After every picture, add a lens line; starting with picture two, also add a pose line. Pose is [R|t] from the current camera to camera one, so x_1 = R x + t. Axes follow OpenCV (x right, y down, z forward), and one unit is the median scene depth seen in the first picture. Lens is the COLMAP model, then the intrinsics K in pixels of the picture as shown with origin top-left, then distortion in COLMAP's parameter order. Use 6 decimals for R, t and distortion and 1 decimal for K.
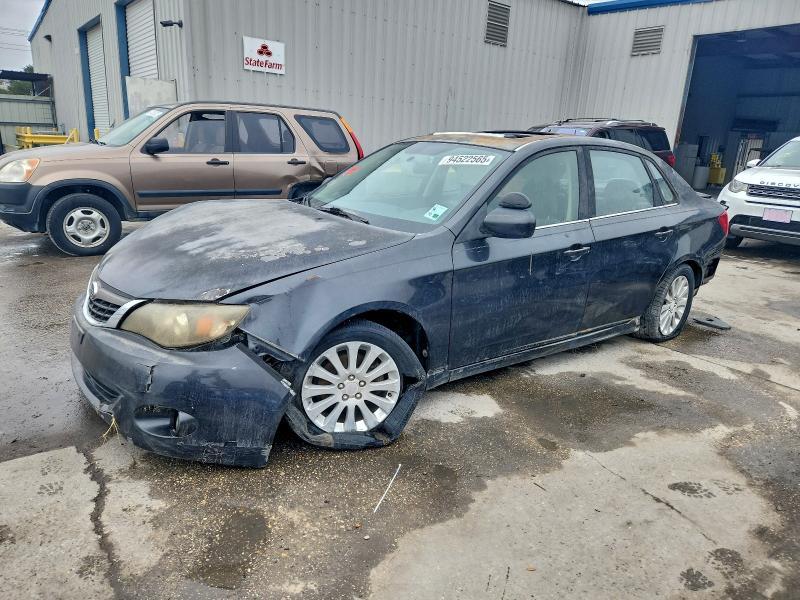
lens RADIAL K [[563.7, 0, 400.0], [0, 563.7, 300.0], [0, 0, 1]] dist [0.024684, -0.003299]
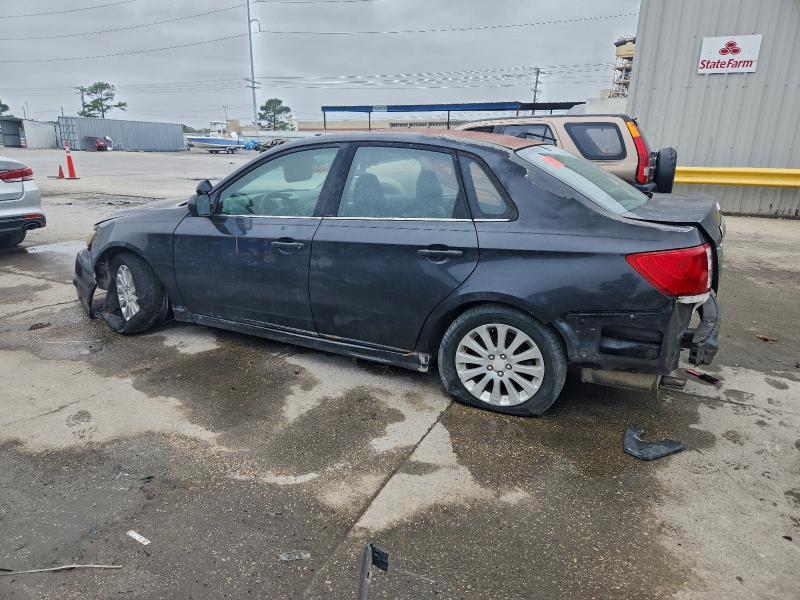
lens RADIAL K [[561.7, 0, 400.0], [0, 561.7, 300.0], [0, 0, 1]] dist [0.005617, 0.004364]
pose [[0.439046, 0.207512, -0.874172, 1.148803], [-0.232776, 0.966013, 0.112403, -0.132490], [0.867787, 0.154136, 0.472428, 0.621825]]
